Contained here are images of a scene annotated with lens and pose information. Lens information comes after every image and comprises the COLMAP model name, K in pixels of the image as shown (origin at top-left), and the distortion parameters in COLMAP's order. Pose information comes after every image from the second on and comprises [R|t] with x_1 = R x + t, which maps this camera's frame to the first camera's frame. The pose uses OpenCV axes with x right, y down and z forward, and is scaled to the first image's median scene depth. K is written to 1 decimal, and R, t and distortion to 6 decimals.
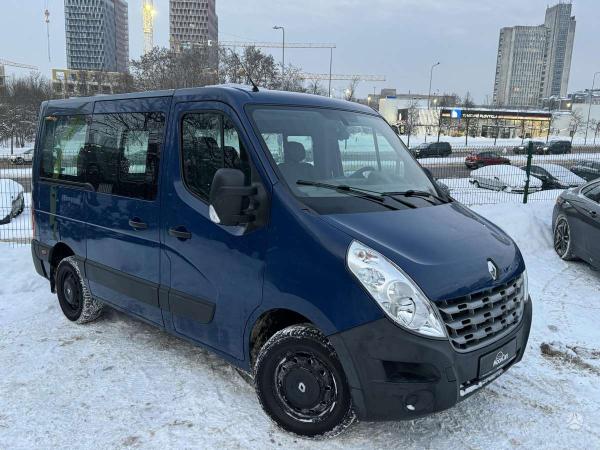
lens RADIAL K [[491.8, 0, 300.0], [0, 491.8, 225.0], [0, 0, 1]] dist [0.116205, -0.163455]
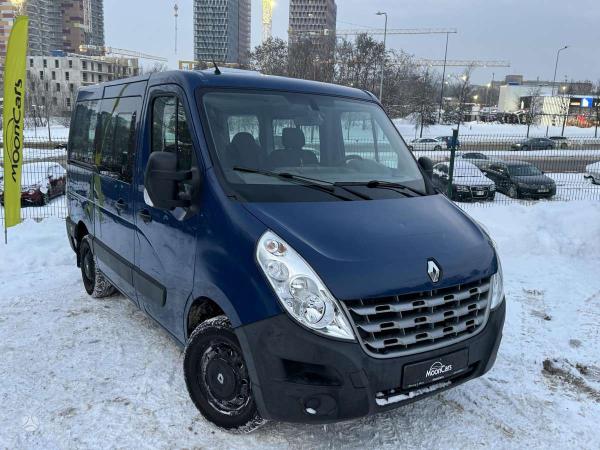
lens RADIAL K [[491.8, 0, 300.0], [0, 491.8, 225.0], [0, 0, 1]] dist [0.116205, -0.163455]
pose [[0.980309, 0.047521, -0.191667, 0.318003], [-0.043490, 0.998736, 0.025188, -0.005452], [0.192622, -0.016356, 0.981137, 0.073347]]
